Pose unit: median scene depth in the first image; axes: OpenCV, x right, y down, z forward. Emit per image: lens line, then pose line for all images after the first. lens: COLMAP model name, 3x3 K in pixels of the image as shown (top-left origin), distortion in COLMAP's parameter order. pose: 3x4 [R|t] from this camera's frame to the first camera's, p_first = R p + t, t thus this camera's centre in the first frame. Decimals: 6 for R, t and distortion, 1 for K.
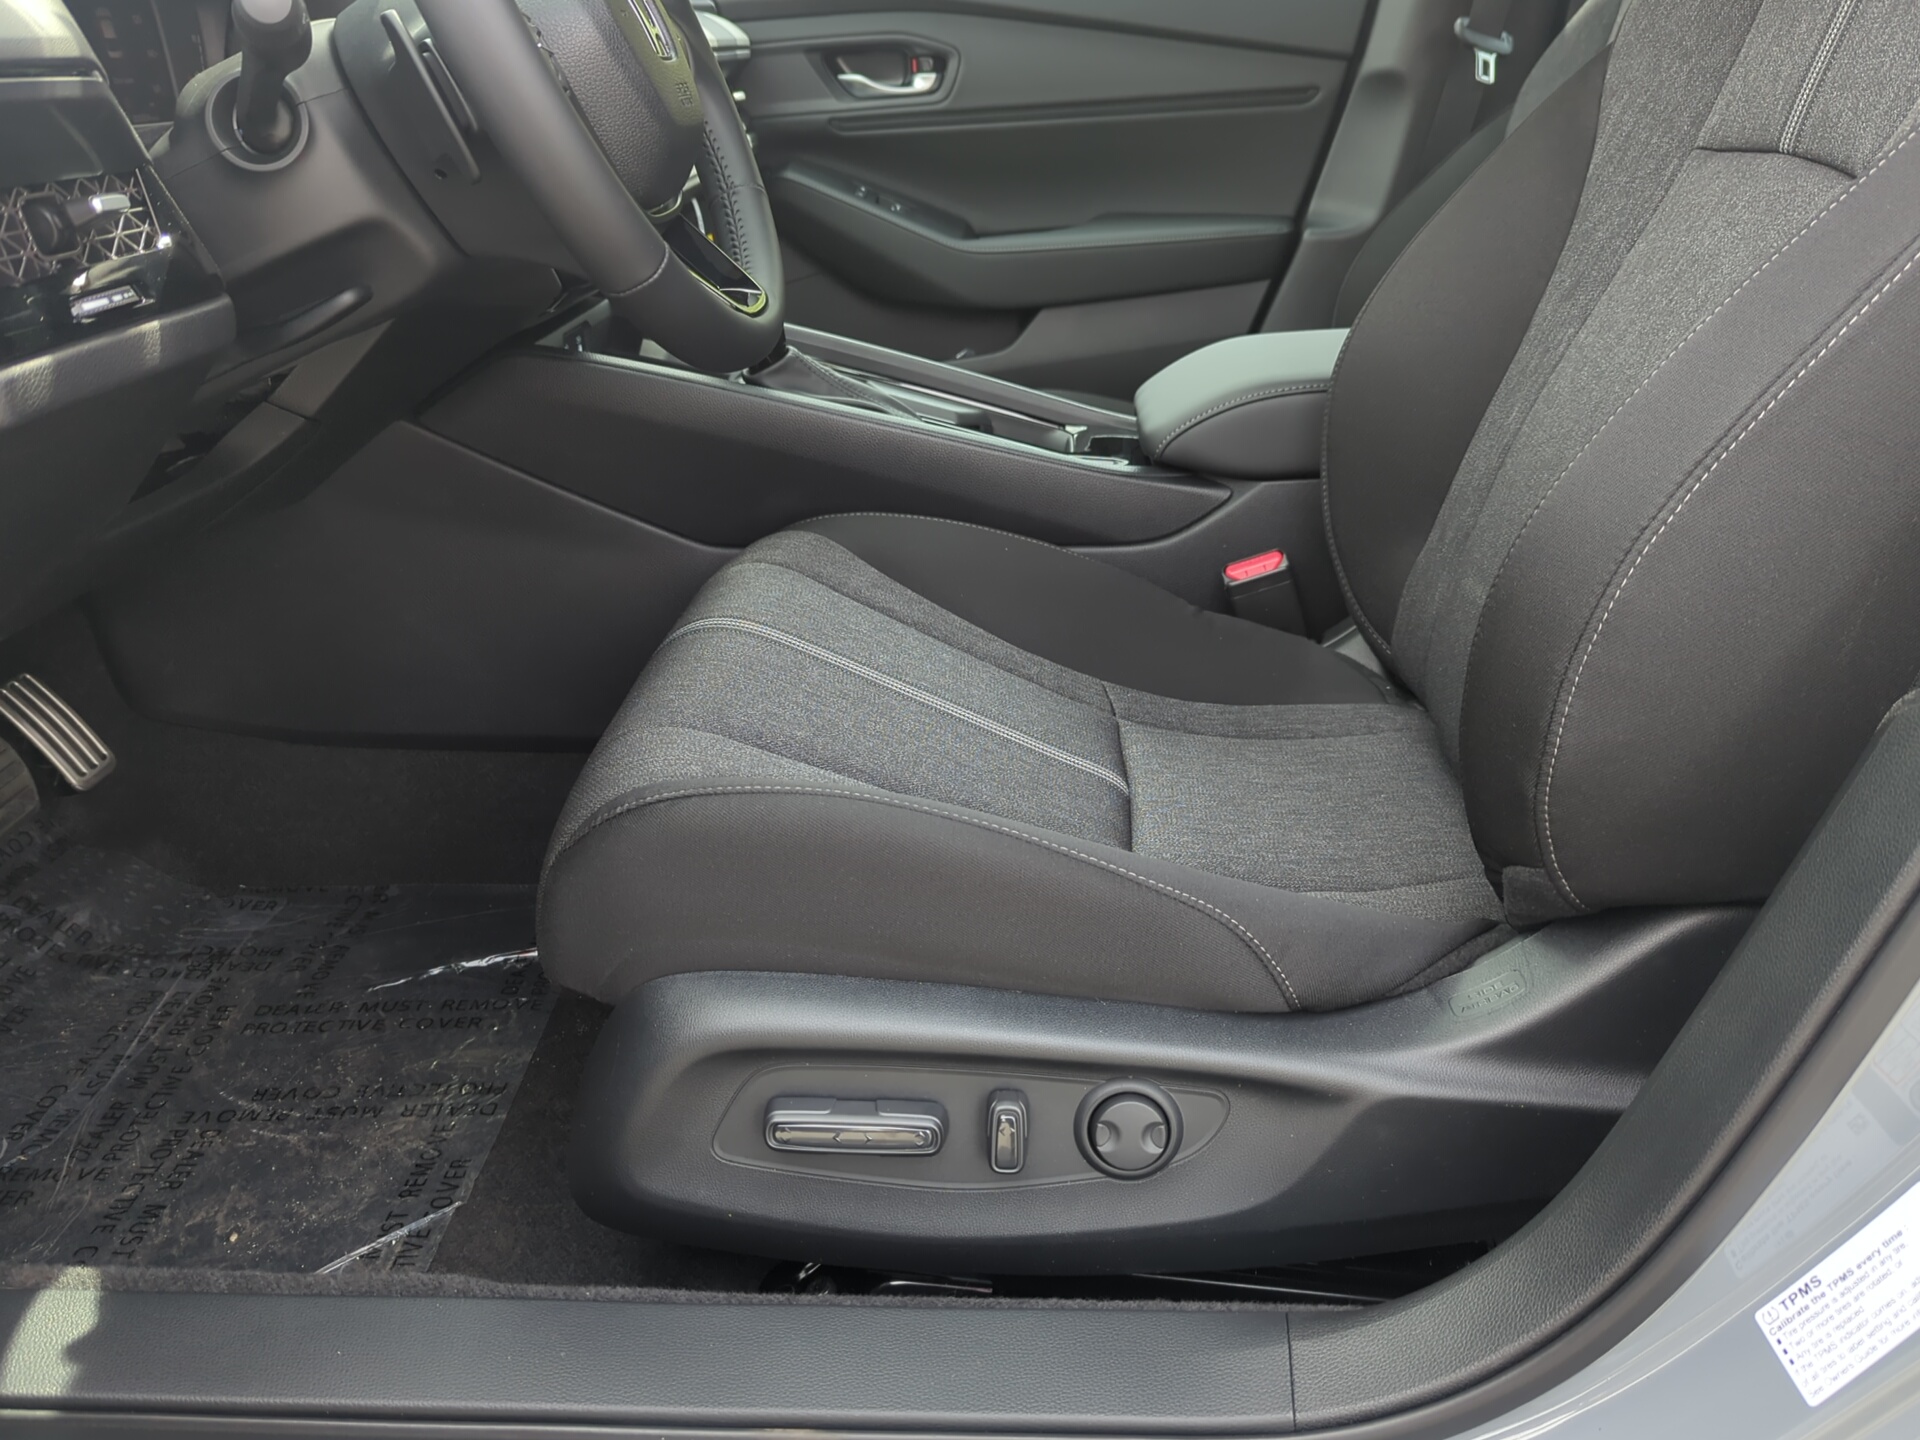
lens RADIAL K [[1556.6, 0, 985.4], [0, 1556.6, 713.9], [0, 0, 1]] dist [0.031139, -0.003662]
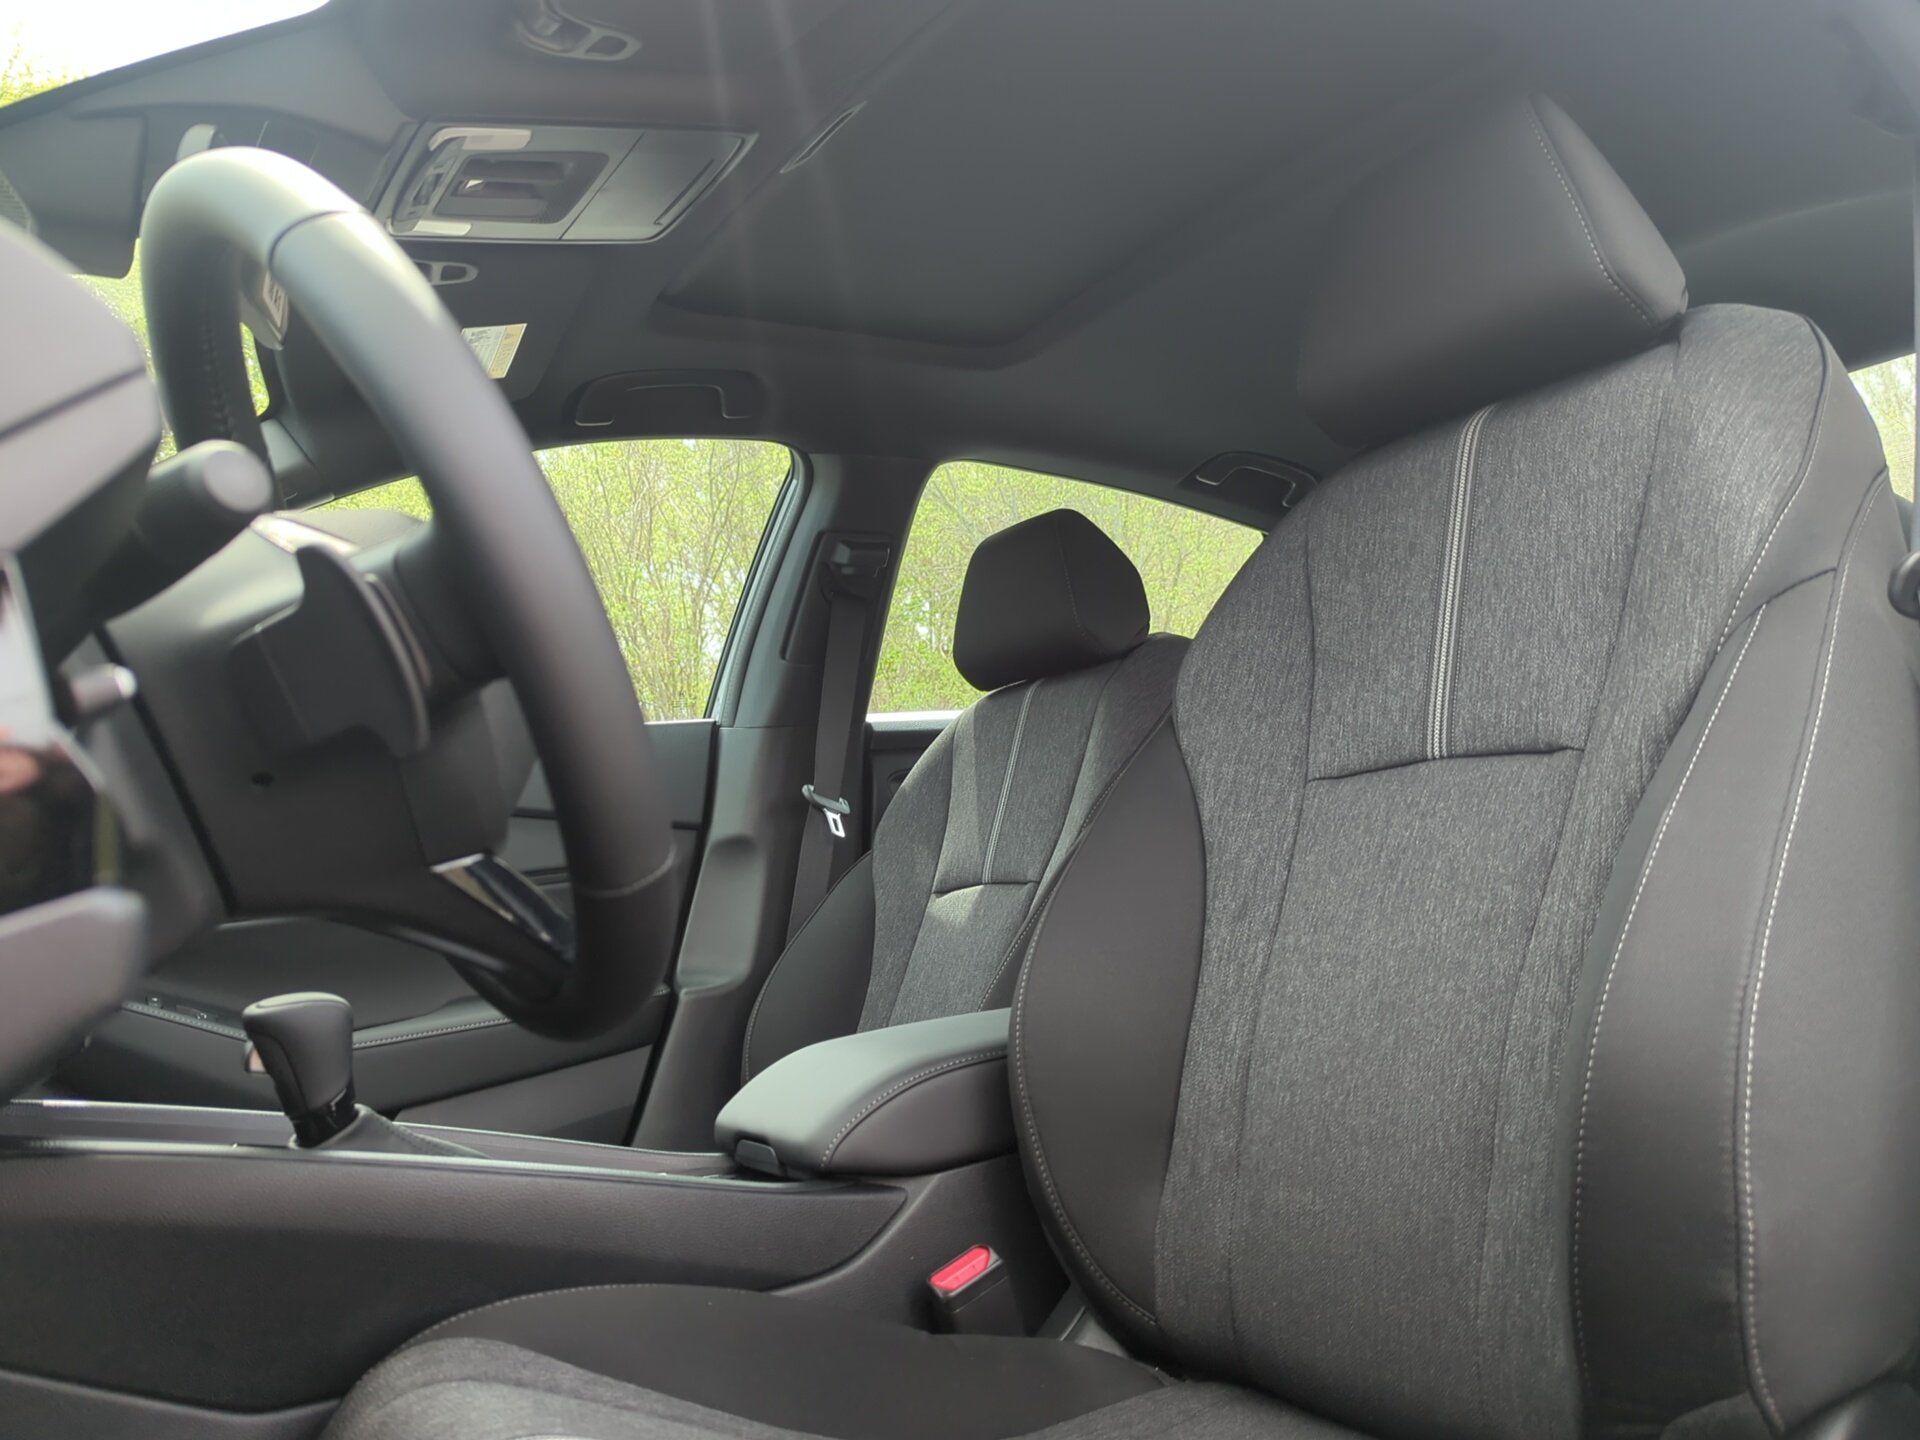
lens RADIAL K [[1556.6, 0, 985.4], [0, 1556.6, 713.9], [0, 0, 1]] dist [0.031139, -0.003662]
pose [[0.815089, 0.004363, 0.579319, -0.317804], [0.294323, 0.858193, -0.420569, 0.009130], [-0.499003, 0.513308, 0.698220, 0.224267]]
